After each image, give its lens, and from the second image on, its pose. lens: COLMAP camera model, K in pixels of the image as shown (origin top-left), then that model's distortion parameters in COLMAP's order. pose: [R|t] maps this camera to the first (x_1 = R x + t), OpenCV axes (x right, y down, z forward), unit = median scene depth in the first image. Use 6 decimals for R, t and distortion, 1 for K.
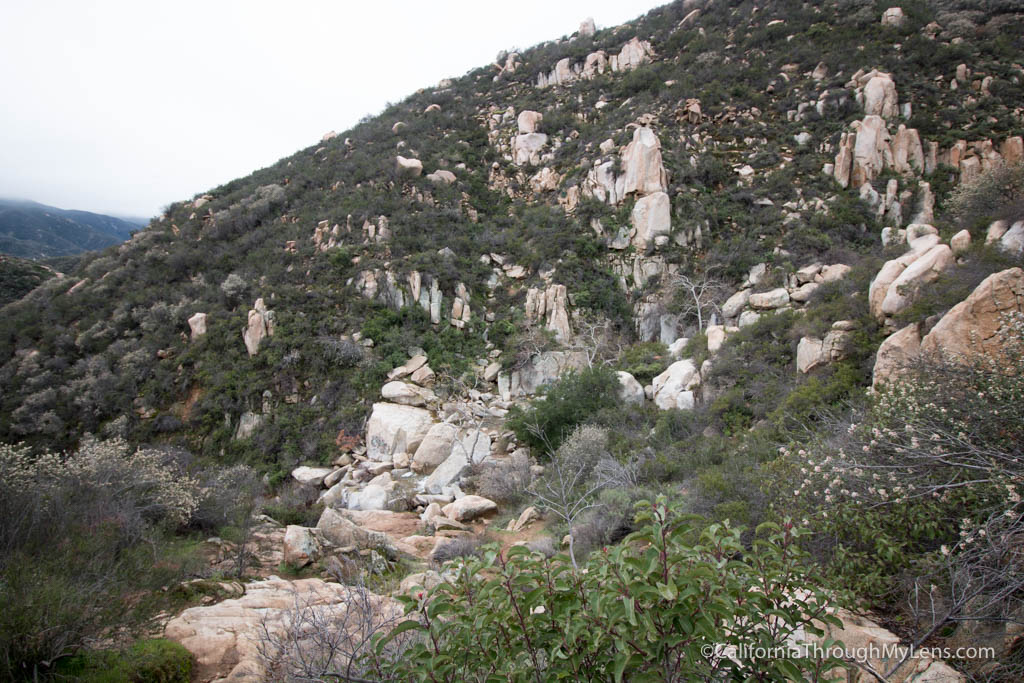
lens RADIAL K [[559.2, 0, 509.6], [0, 559.2, 337.3], [0, 0, 1]] dist [-0.013280, -0.001569]
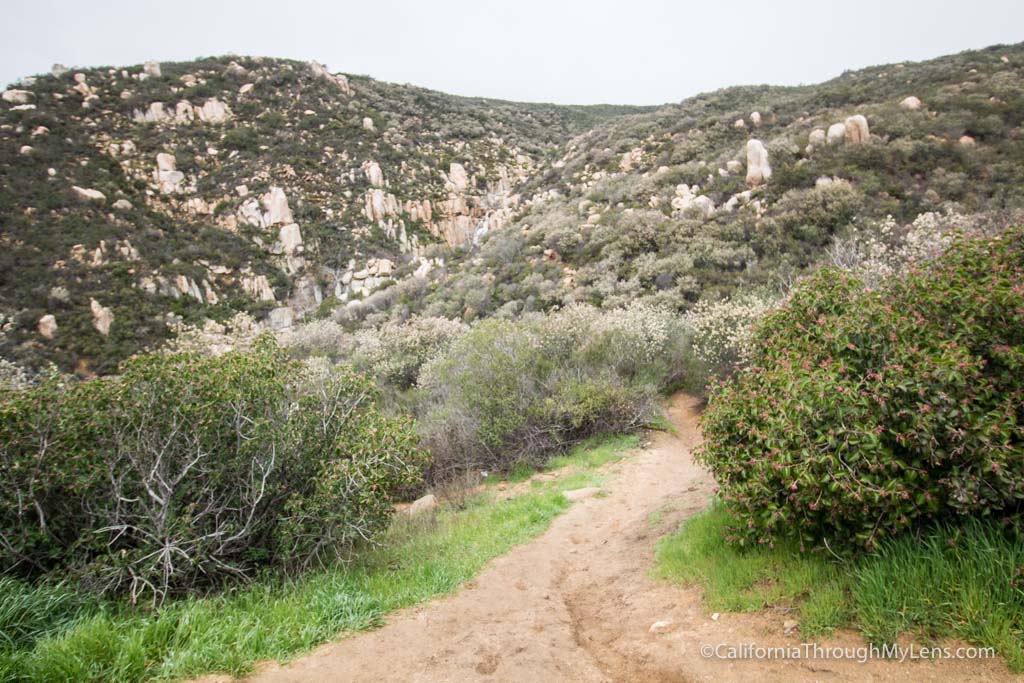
lens RADIAL K [[587.8, 0, 511.2], [0, 587.8, 339.7], [0, 0, 1]] dist [-0.006220, -0.000701]
pose [[0.626417, -0.170249, 0.760669, -0.898506], [0.117548, 0.985329, 0.123729, -0.024421], [-0.770574, 0.011909, 0.637240, -0.905098]]
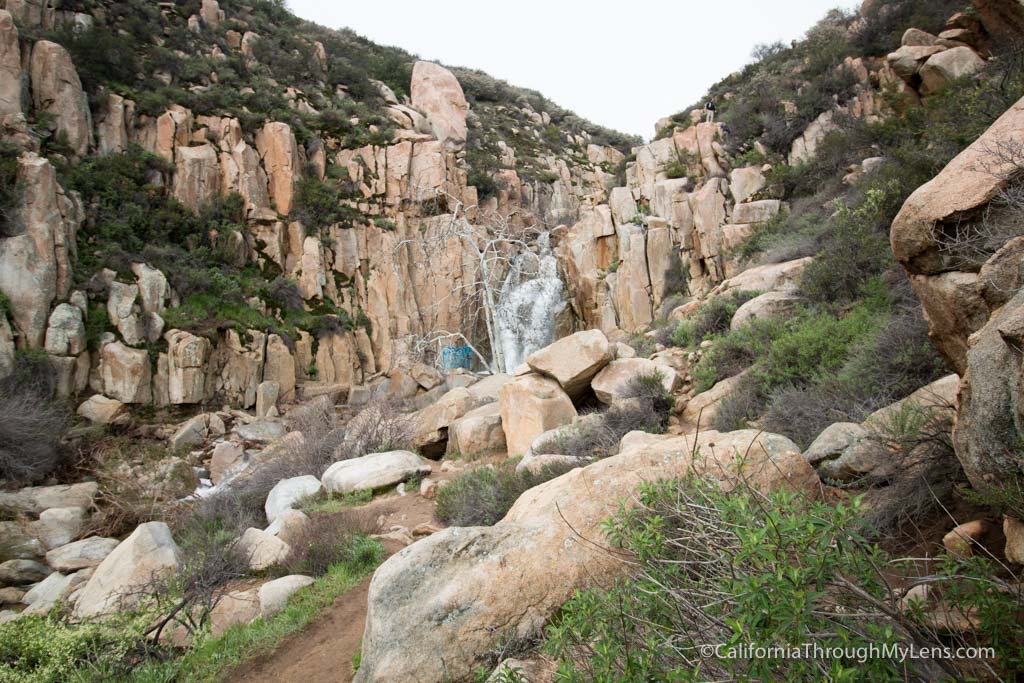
lens RADIAL K [[587.8, 0, 511.4], [0, 587.8, 341.0], [0, 0, 1]] dist [-0.006220, -0.000701]
pose [[0.599692, 0.007097, 0.800199, 0.572124], [0.098153, 0.991758, -0.082355, -0.092636], [-0.794188, 0.127929, 0.594053, 0.498309]]
